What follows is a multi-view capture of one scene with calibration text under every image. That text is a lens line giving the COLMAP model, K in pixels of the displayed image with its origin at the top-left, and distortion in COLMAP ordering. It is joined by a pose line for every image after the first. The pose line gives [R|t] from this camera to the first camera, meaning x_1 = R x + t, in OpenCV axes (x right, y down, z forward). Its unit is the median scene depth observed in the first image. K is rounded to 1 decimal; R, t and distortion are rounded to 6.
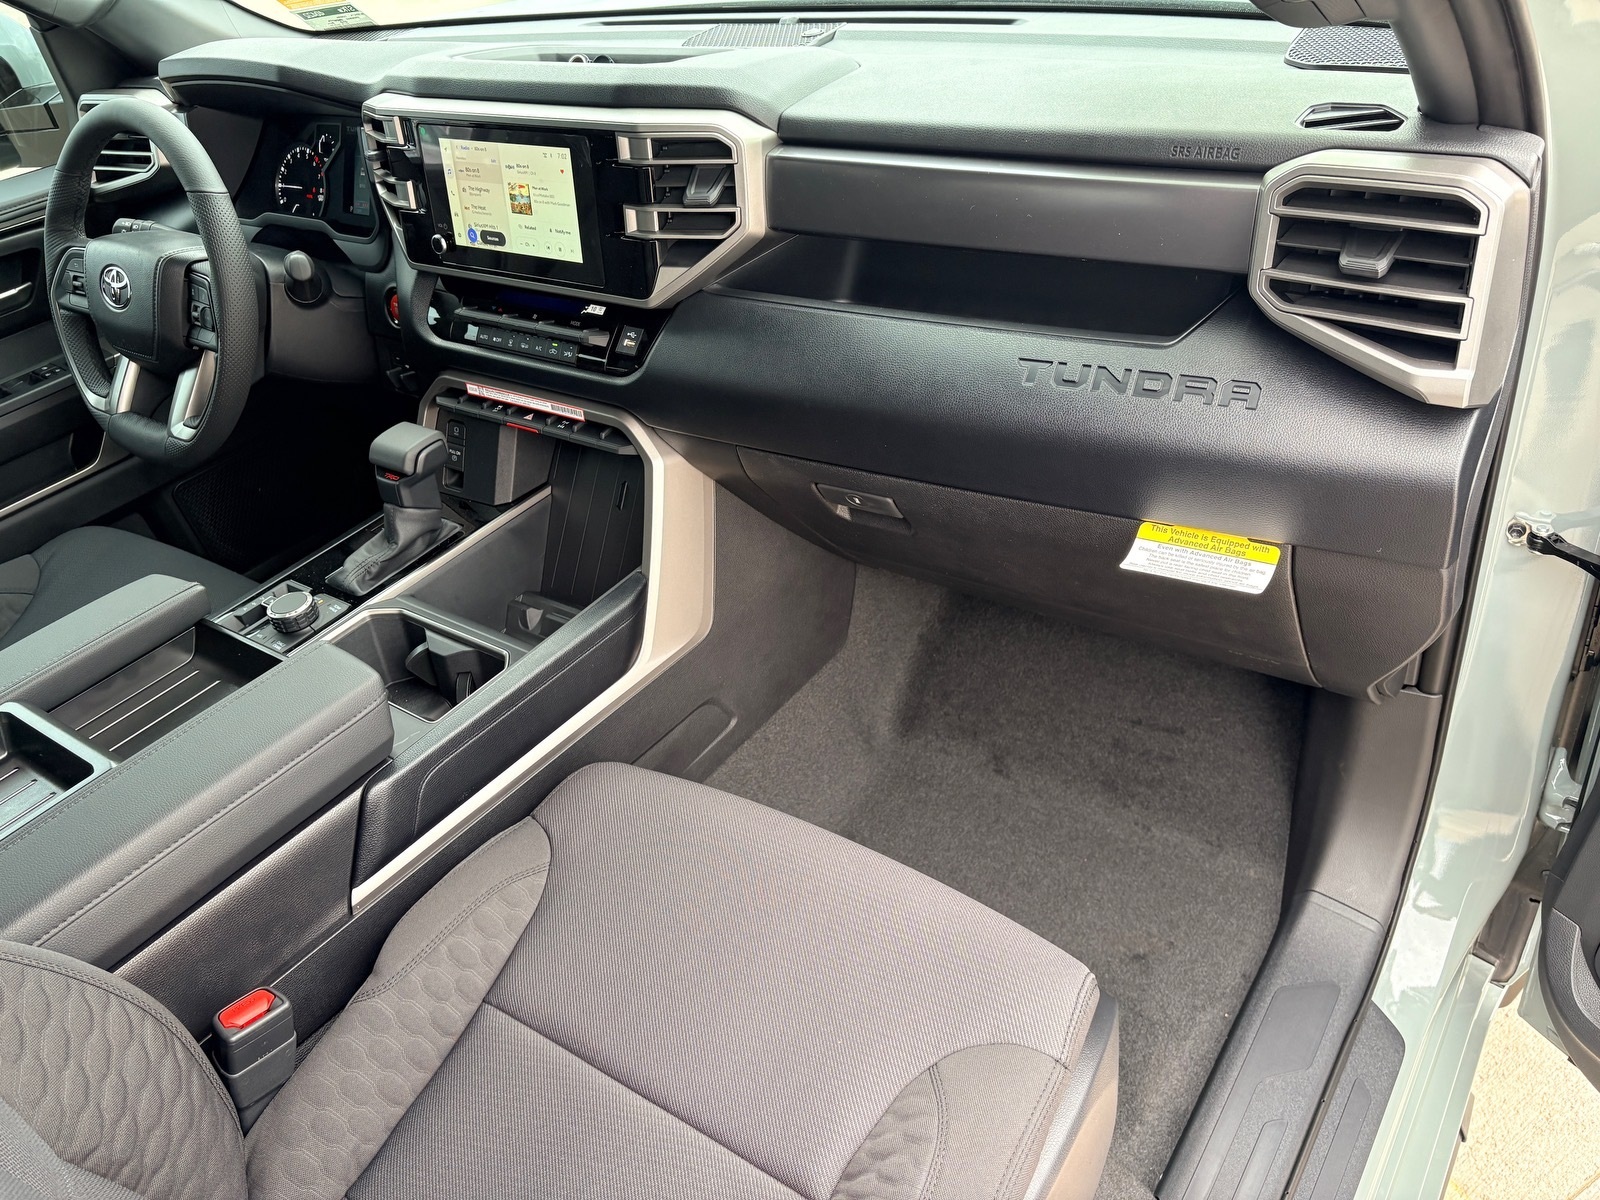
lens RADIAL K [[1206.5, 0, 795.4], [0, 1206.5, 601.5], [0, 0, 1]] dist [0.018411, -0.027786]
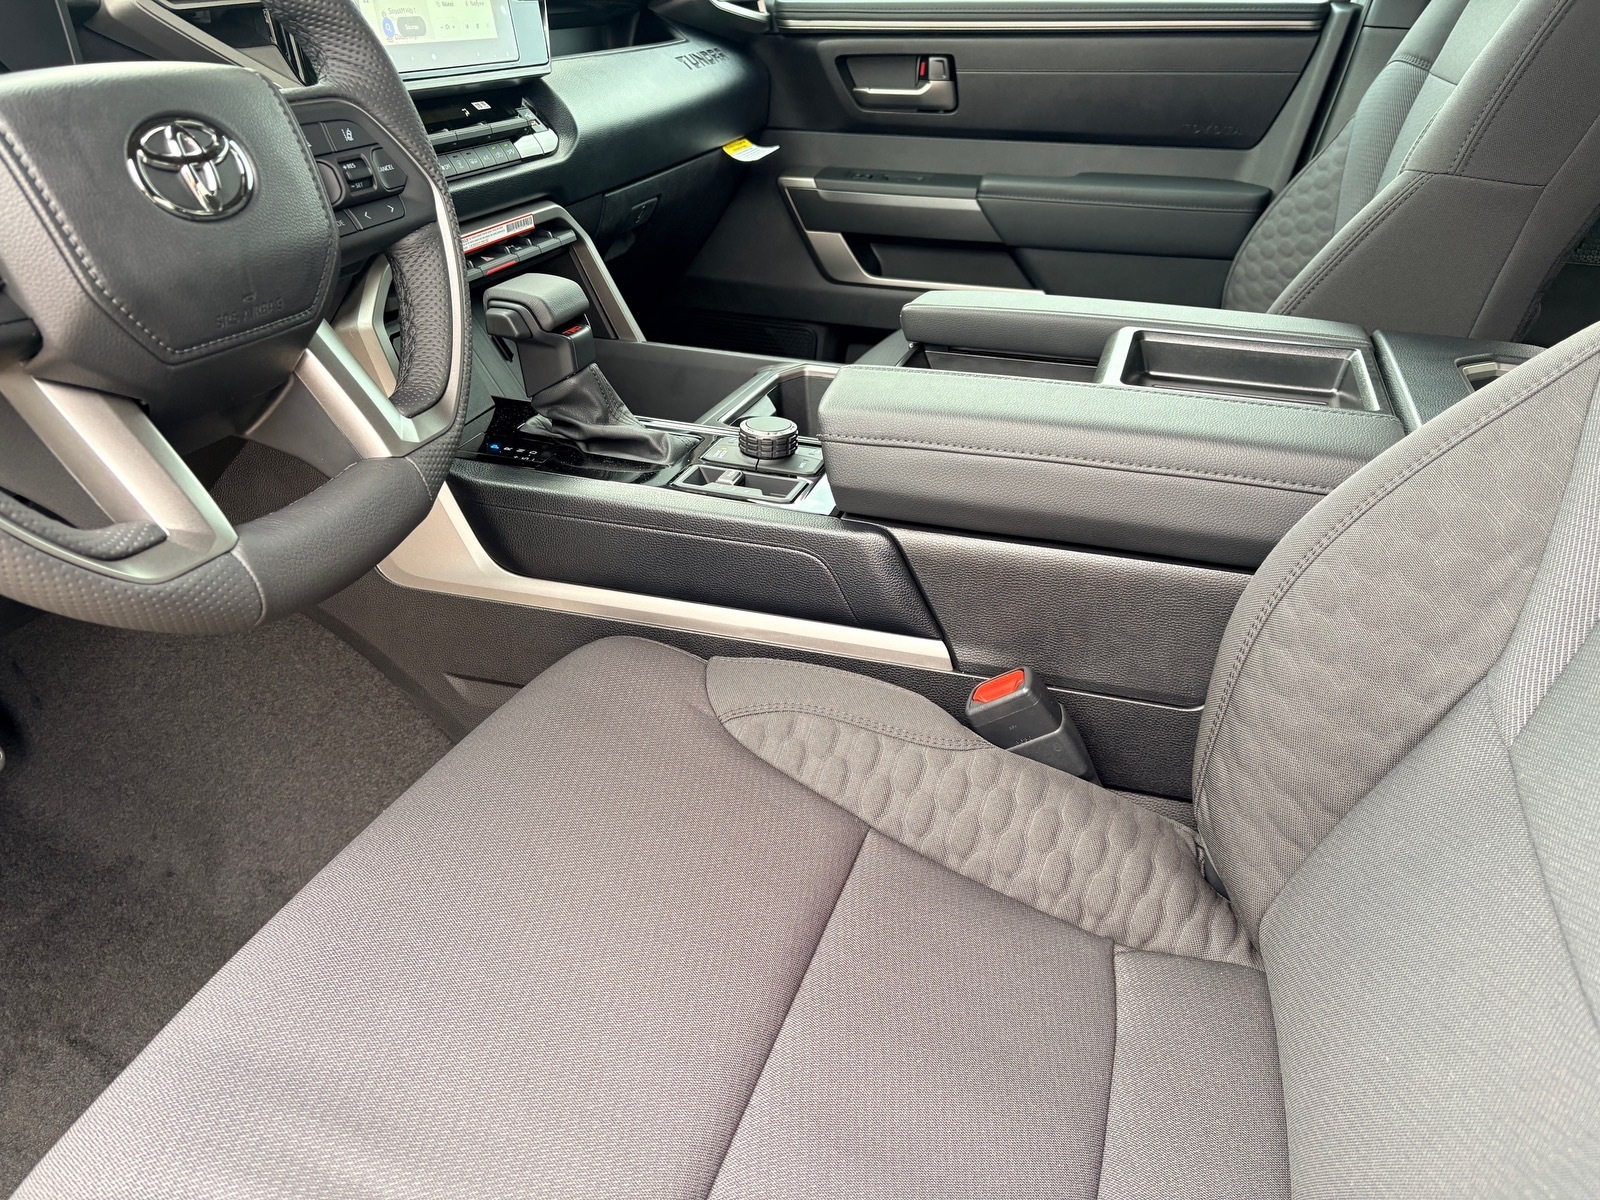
lens RADIAL K [[1206.5, 0, 807.0], [0, 1206.5, 597.6], [0, 0, 1]] dist [0.018411, -0.027786]
pose [[-0.312410, -0.330447, 0.890620, -1.151878], [0.560453, 0.692874, 0.453672, -0.258021], [-0.767002, 0.640882, -0.031260, 1.070858]]
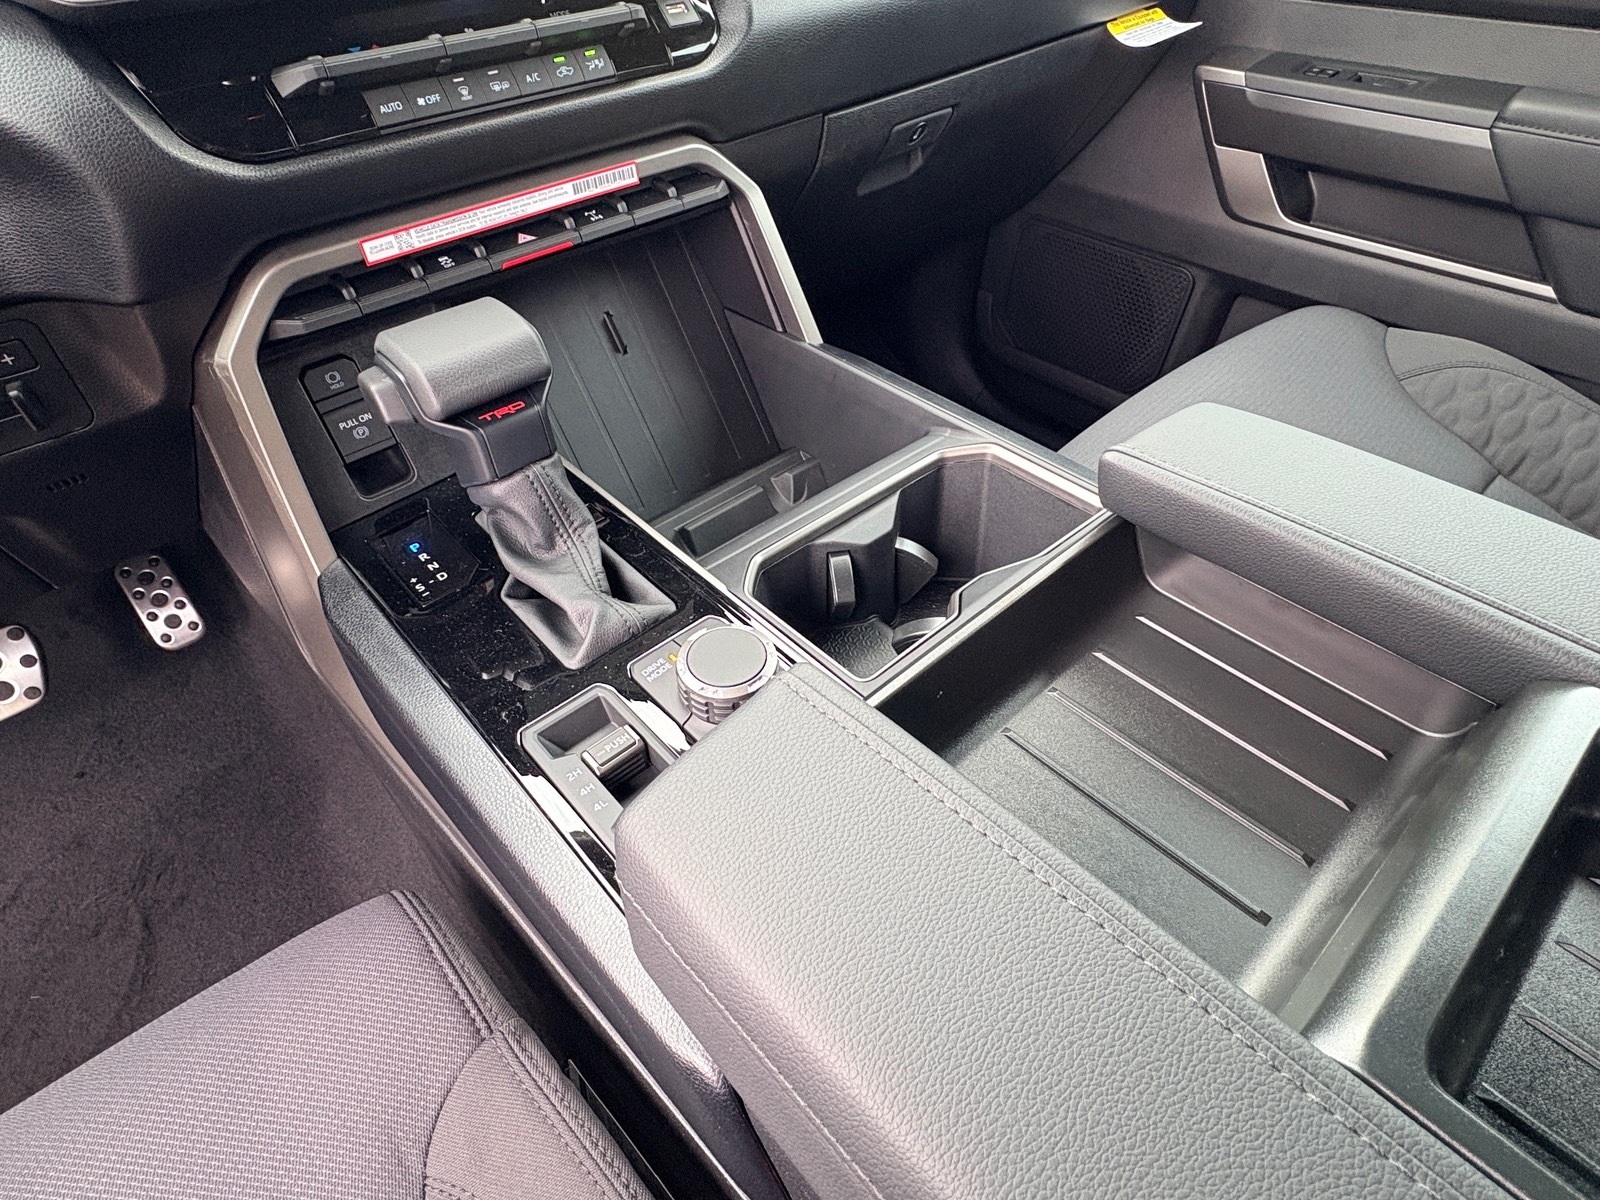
lens RADIAL K [[877.4, 0, 782.1], [0, 877.4, 593.0], [0, 0, 1]] dist [-0.000559, 0.000005]
pose [[0.218843, -0.572621, 0.790071, -0.652545], [0.561546, 0.736084, 0.377950, -0.125575], [-0.797981, 0.360950, 0.482640, 0.814196]]
